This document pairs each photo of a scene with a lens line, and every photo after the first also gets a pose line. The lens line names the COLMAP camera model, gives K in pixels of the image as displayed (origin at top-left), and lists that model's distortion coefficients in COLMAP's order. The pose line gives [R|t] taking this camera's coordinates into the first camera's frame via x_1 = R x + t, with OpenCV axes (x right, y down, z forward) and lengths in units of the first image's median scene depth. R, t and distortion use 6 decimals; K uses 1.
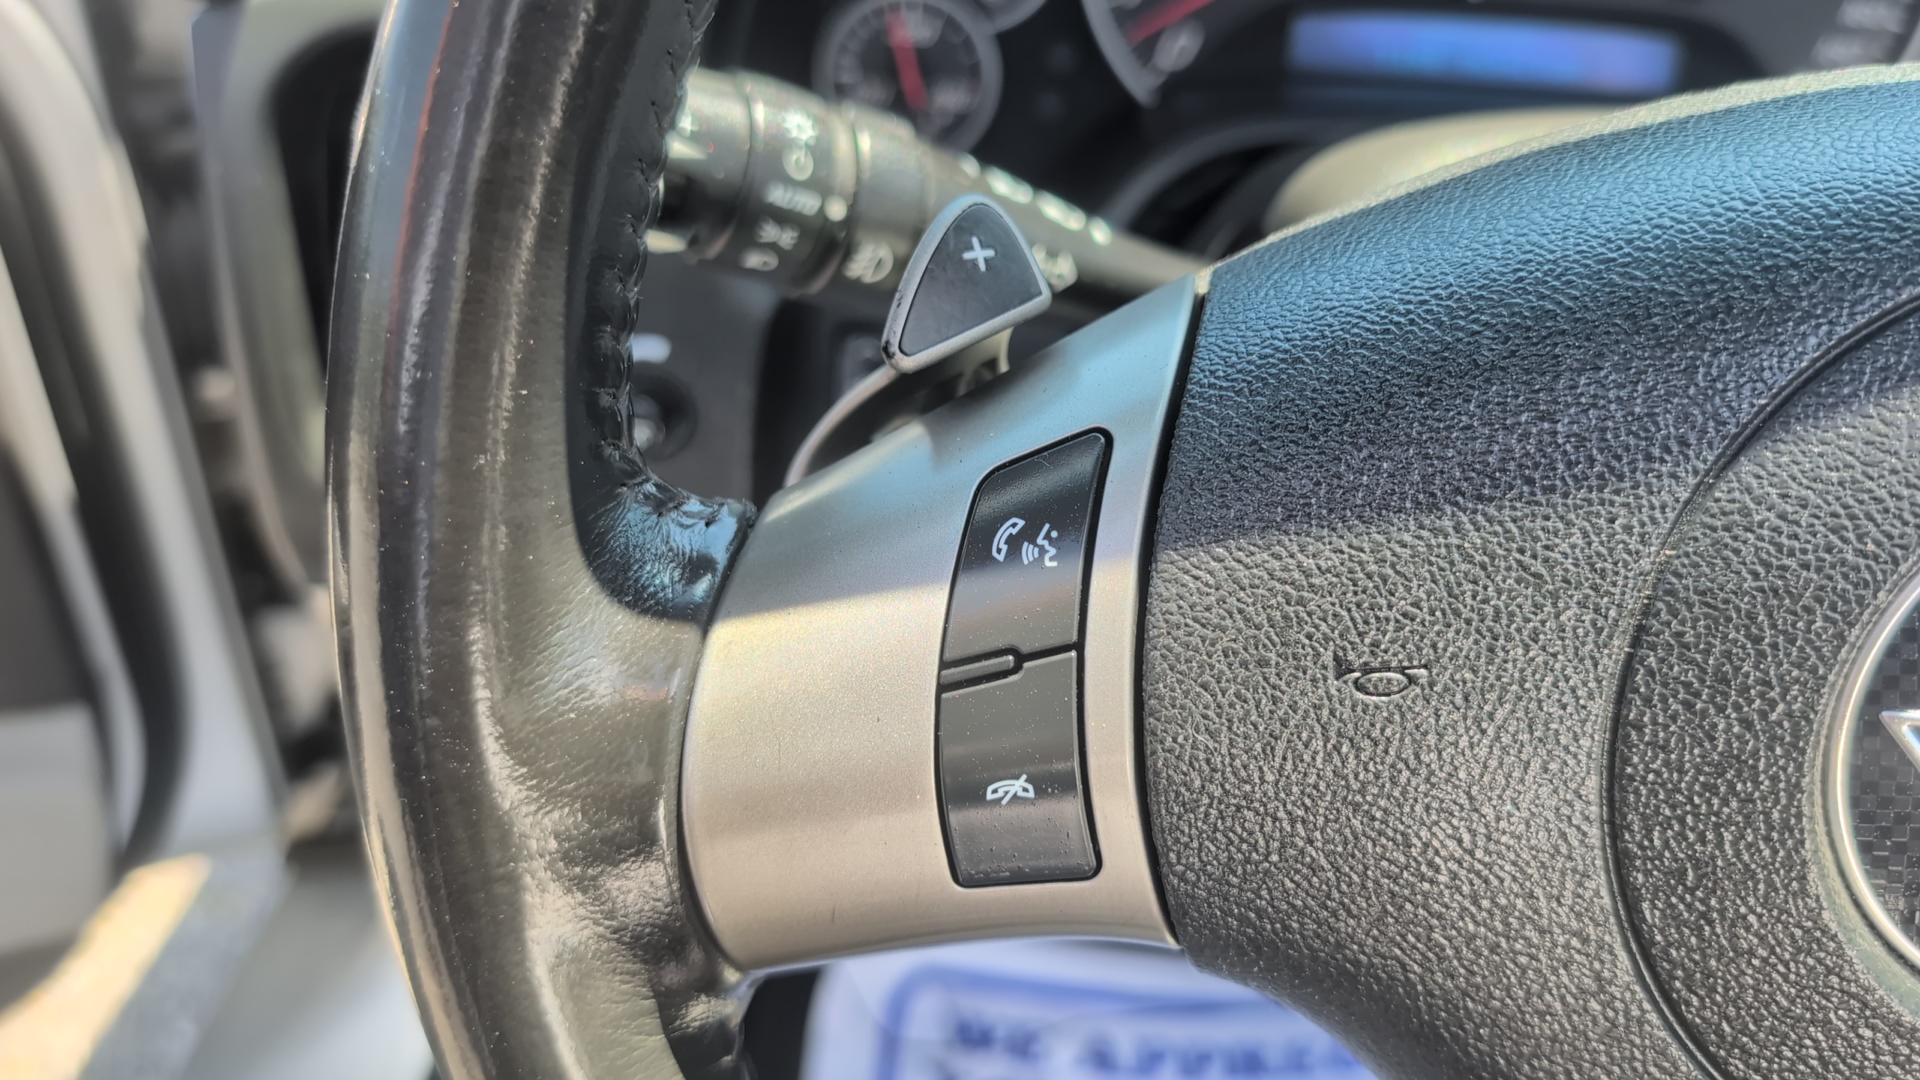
lens RADIAL K [[1618.6, 0, 959.5], [0, 1618.6, 537.4], [0, 0, 1]] dist [0.012883, -0.008621]
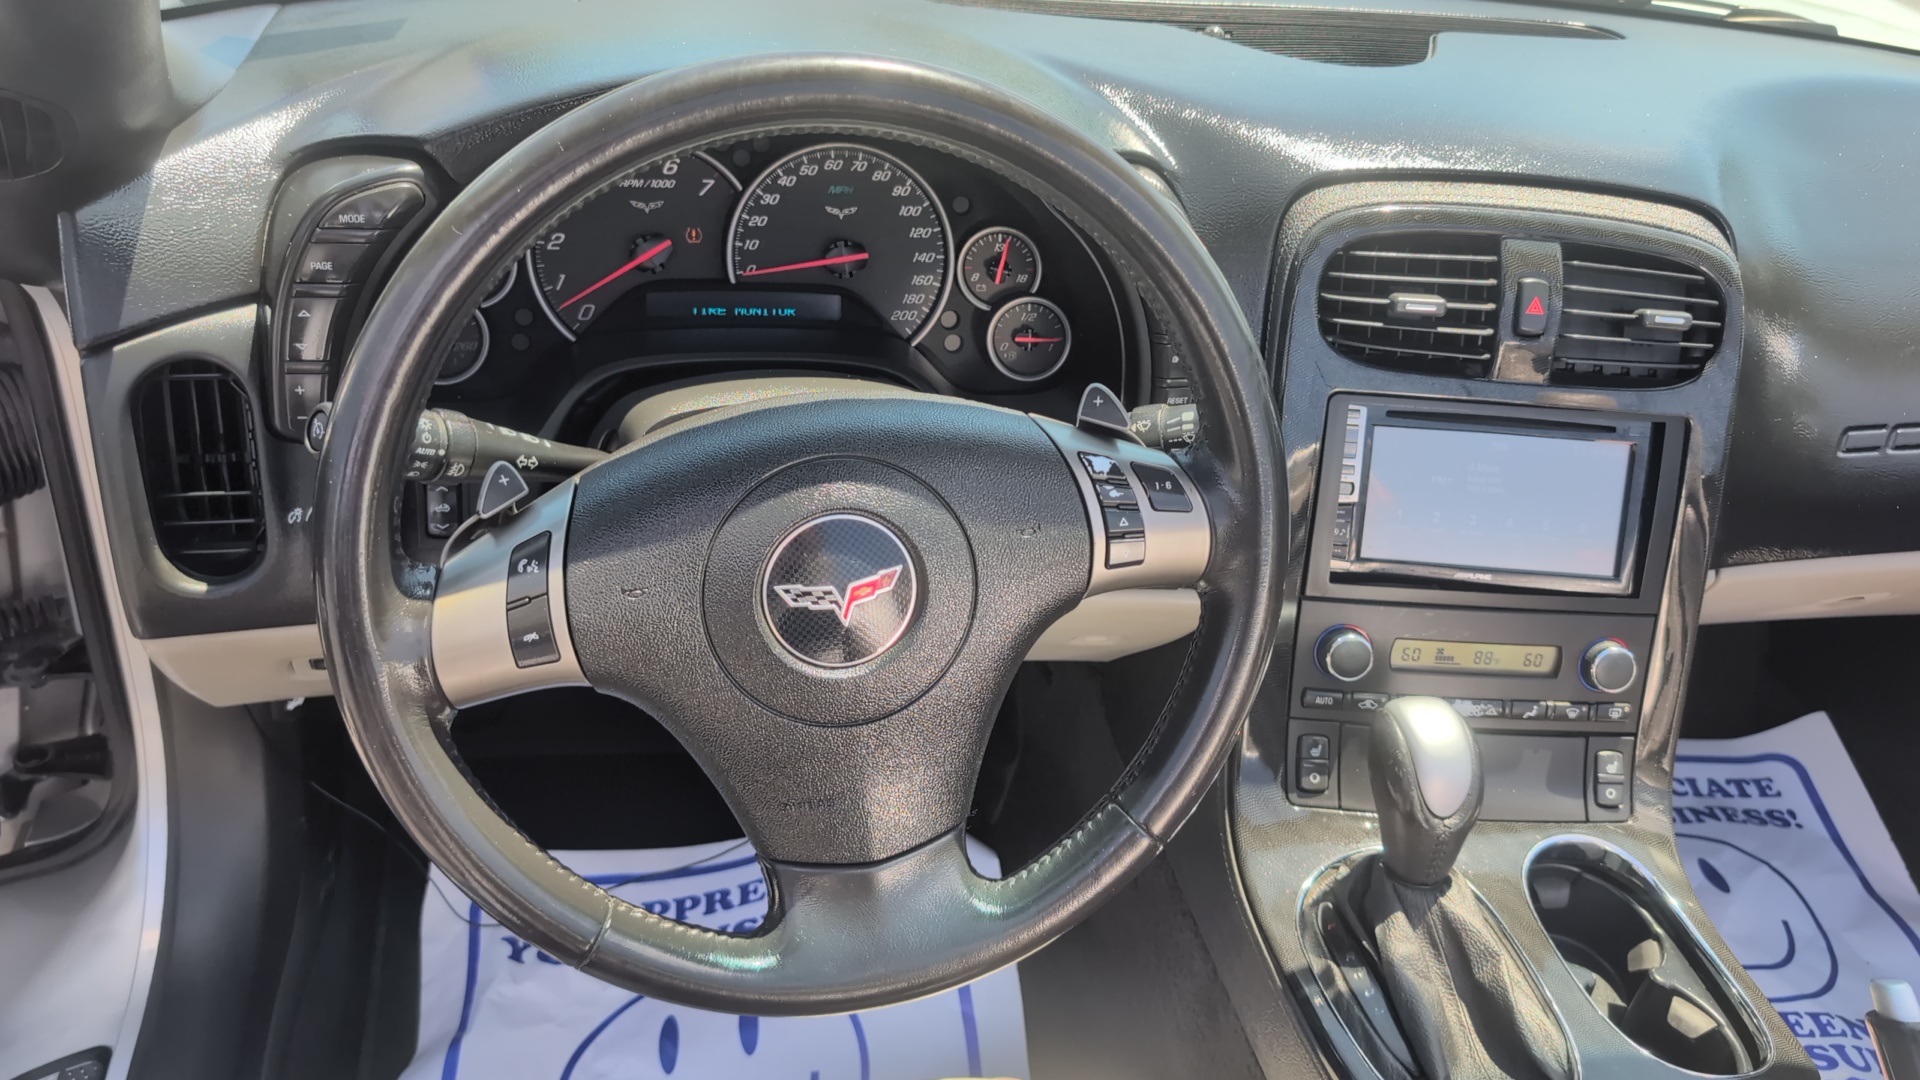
lens RADIAL K [[1618.6, 0, 961.8], [0, 1618.6, 538.3], [0, 0, 1]] dist [0.012883, -0.008621]
pose [[0.950537, -0.102661, 0.293155, -0.081893], [0.109579, 0.993952, -0.007226, 0.066263], [-0.290640, 0.038992, 0.956038, -2.432729]]
